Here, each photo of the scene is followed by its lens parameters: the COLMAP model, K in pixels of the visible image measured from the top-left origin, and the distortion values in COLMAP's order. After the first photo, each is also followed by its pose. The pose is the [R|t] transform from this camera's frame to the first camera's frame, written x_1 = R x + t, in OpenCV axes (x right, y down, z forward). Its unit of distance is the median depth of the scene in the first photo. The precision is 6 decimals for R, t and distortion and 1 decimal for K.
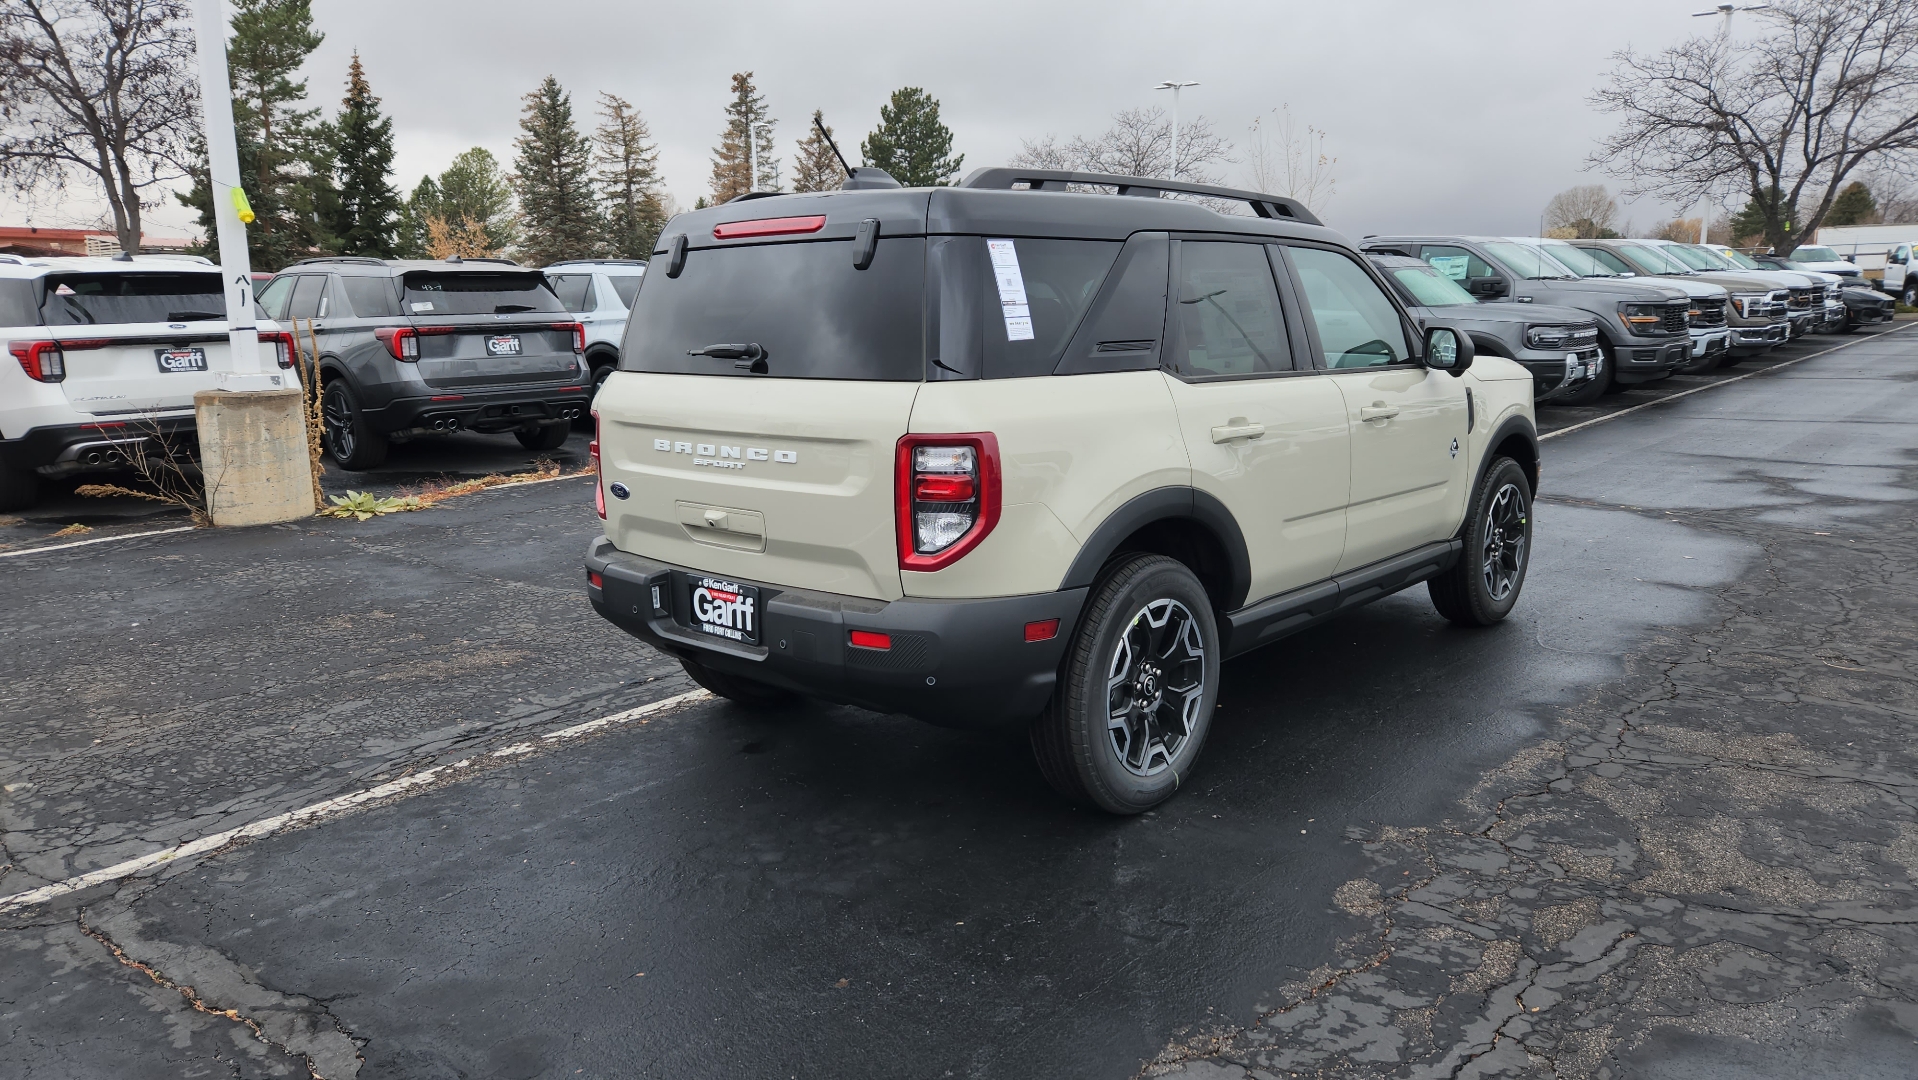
lens RADIAL K [[1279.6, 0, 940.3], [0, 1279.6, 544.5], [0, 0, 1]] dist [0.073248, -0.056250]
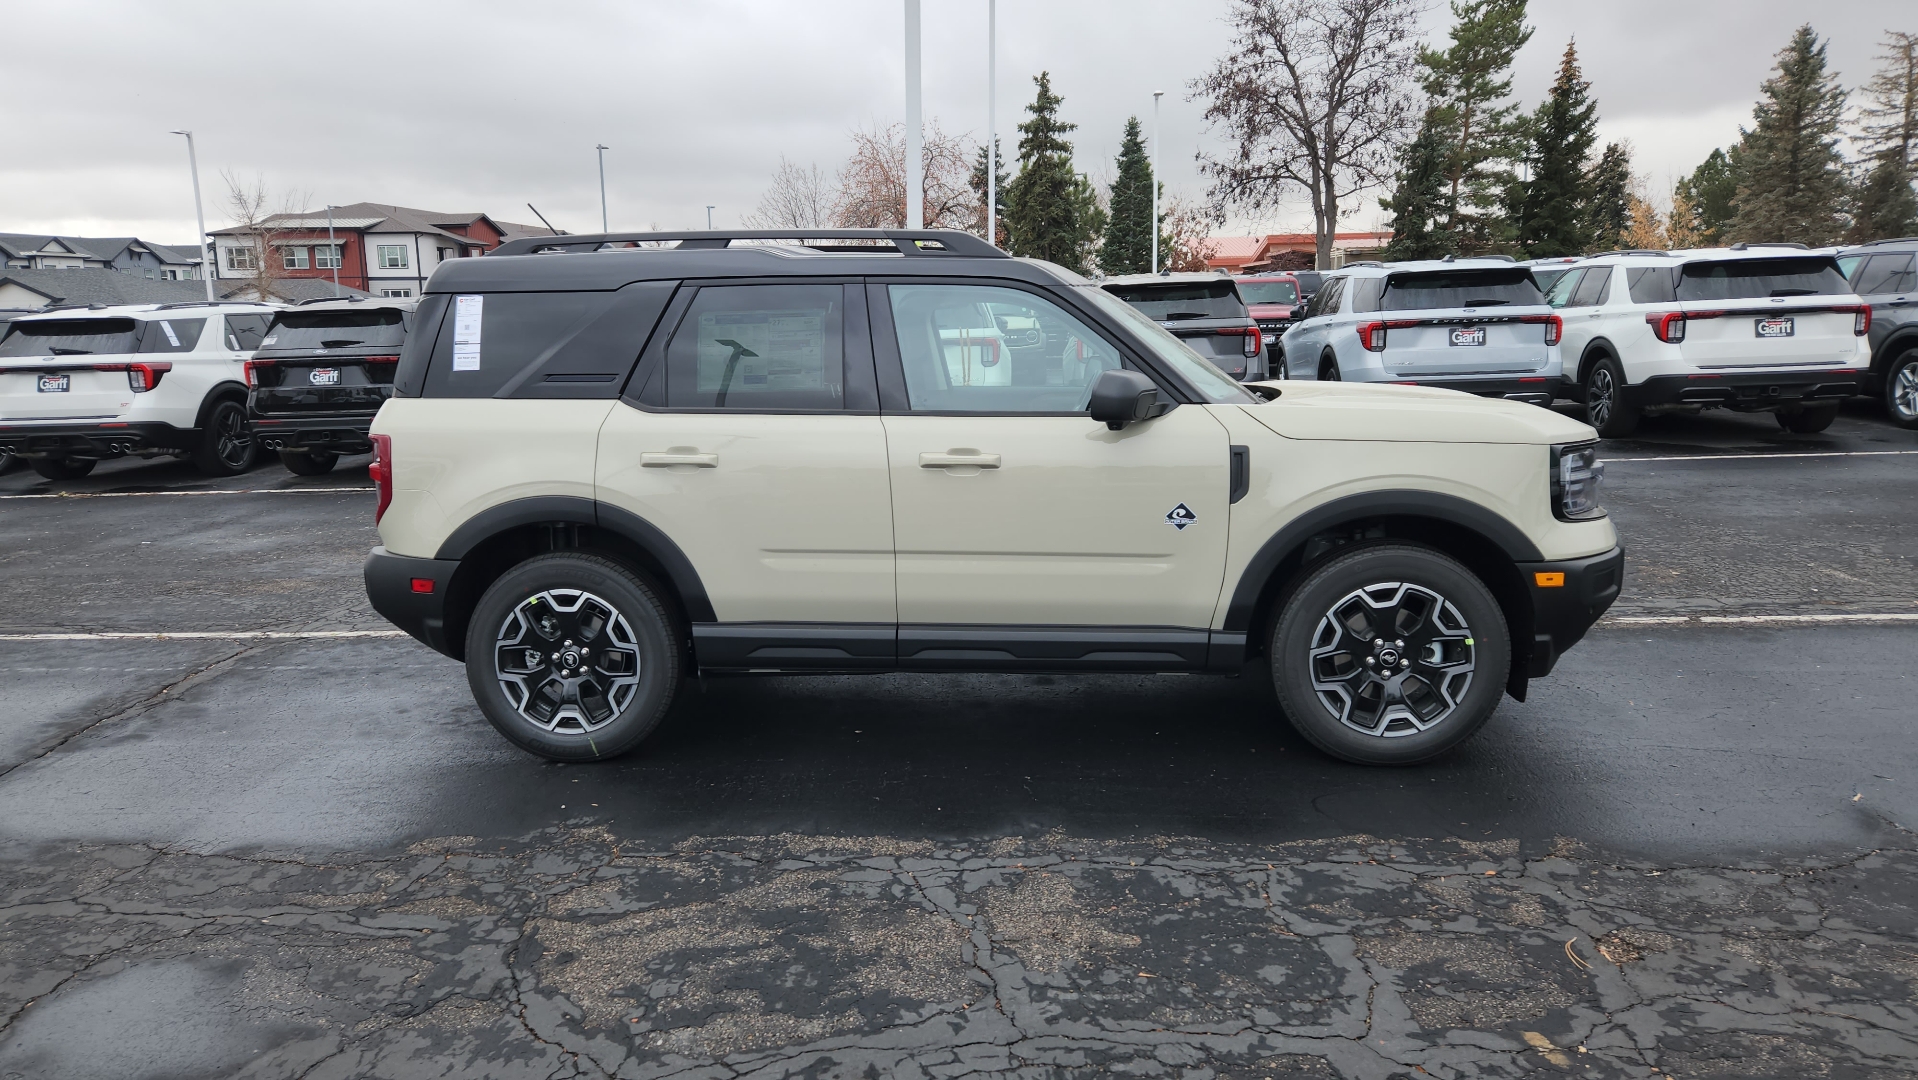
lens RADIAL K [[1285.9, 0, 937.7], [0, 1285.9, 533.3], [0, 0, 1]] dist [0.073299, -0.058105]
pose [[0.600505, 0.135208, -0.788107, 1.024391], [-0.134330, 0.988651, 0.067260, -0.105938], [0.788257, 0.065476, 0.611852, 0.407583]]
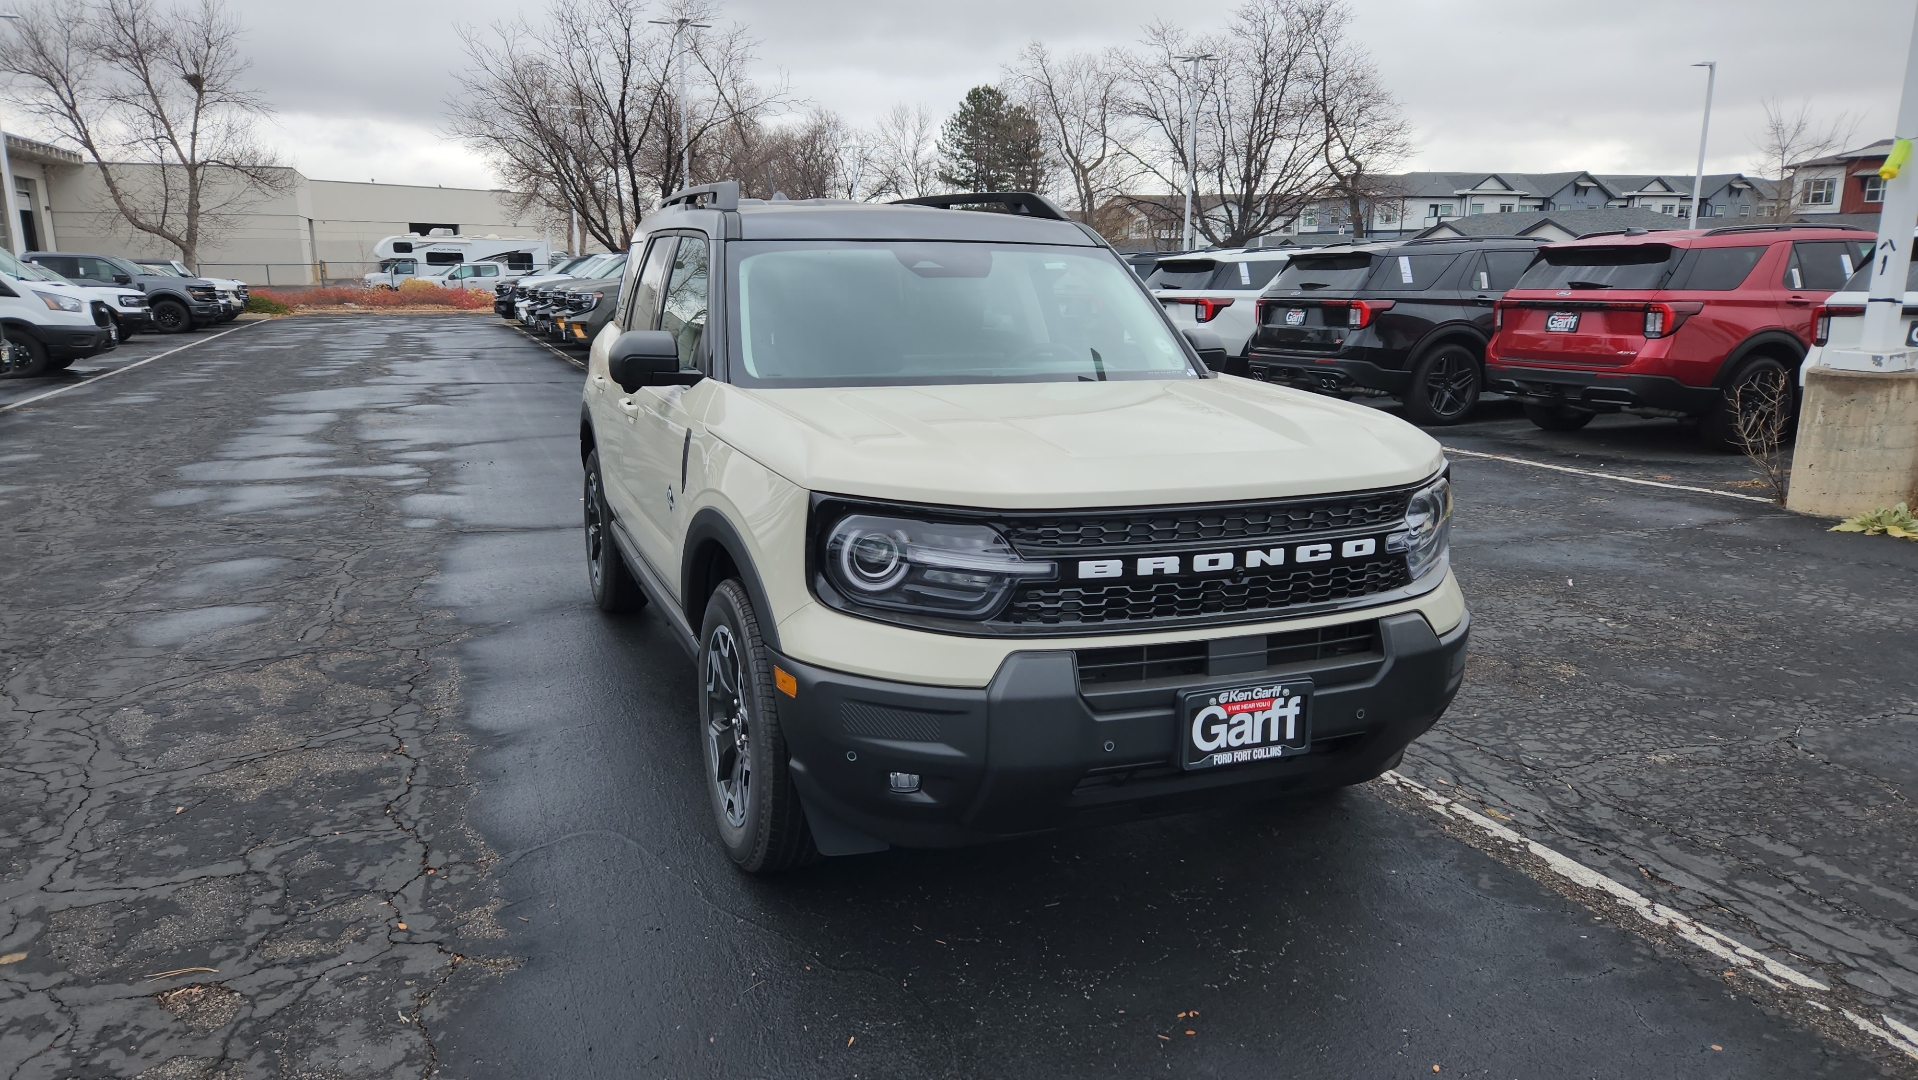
lens RADIAL K [[1284.9, 0, 925.0], [0, 1284.9, 548.2], [0, 0, 1]] dist [0.077273, -0.061159]
pose [[-0.454679, 0.201353, -0.867597, 1.061566], [-0.163397, 0.938720, 0.303491, -0.321396], [0.875539, 0.279753, -0.393916, 1.542111]]
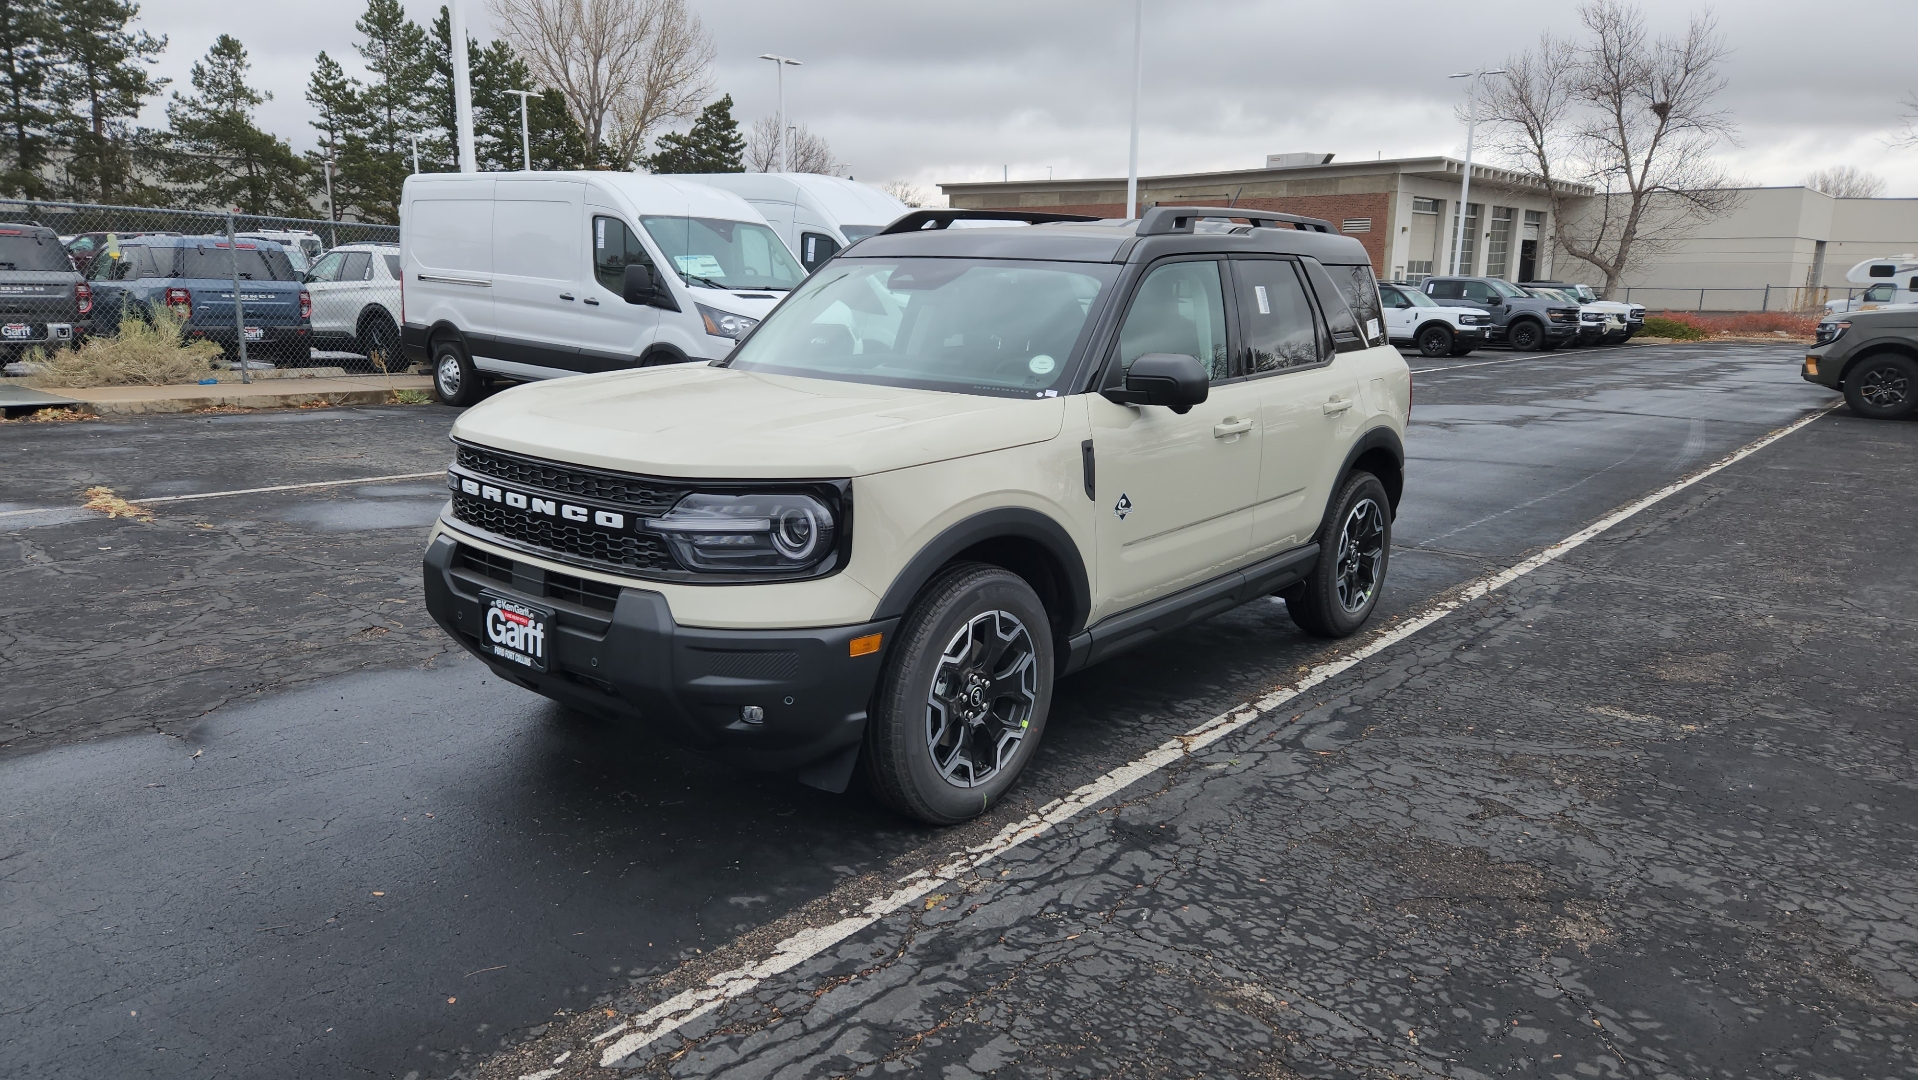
lens RADIAL K [[1277.5, 0, 922.0], [0, 1277.5, 545.7], [0, 0, 1]] dist [0.067838, -0.052203]
pose [[-0.999590, 0.000115, -0.028644, 0.287810], [-0.010977, 0.922116, 0.386758, -0.427602], [0.026457, 0.386914, -0.921736, 2.132739]]
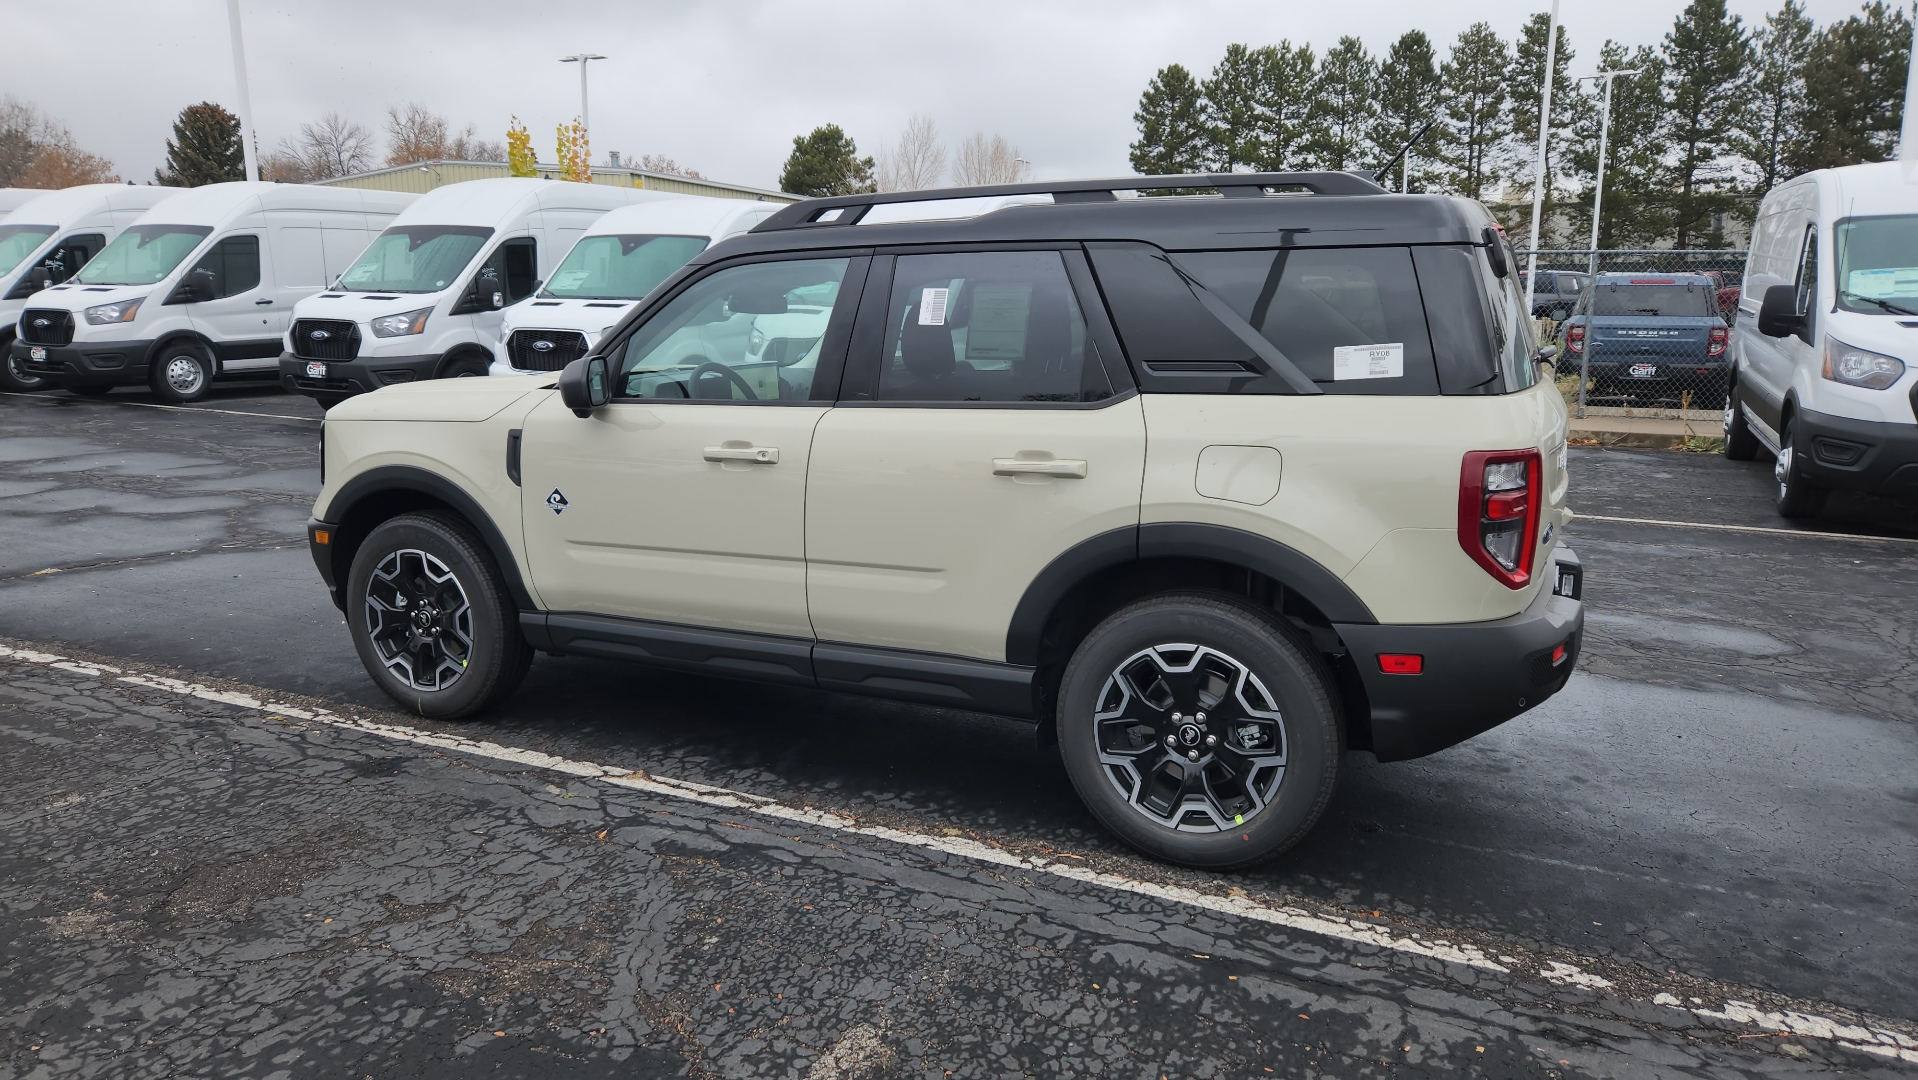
lens RADIAL K [[1271.3, 0, 924.3], [0, 1271.3, 536.6], [0, 0, 1]] dist [0.071413, -0.057841]
pose [[-0.269596, -0.161937, 0.949260, -0.771848], [0.183171, 0.959138, 0.215644, -0.242825], [-0.945392, 0.232014, -0.228917, 1.308195]]
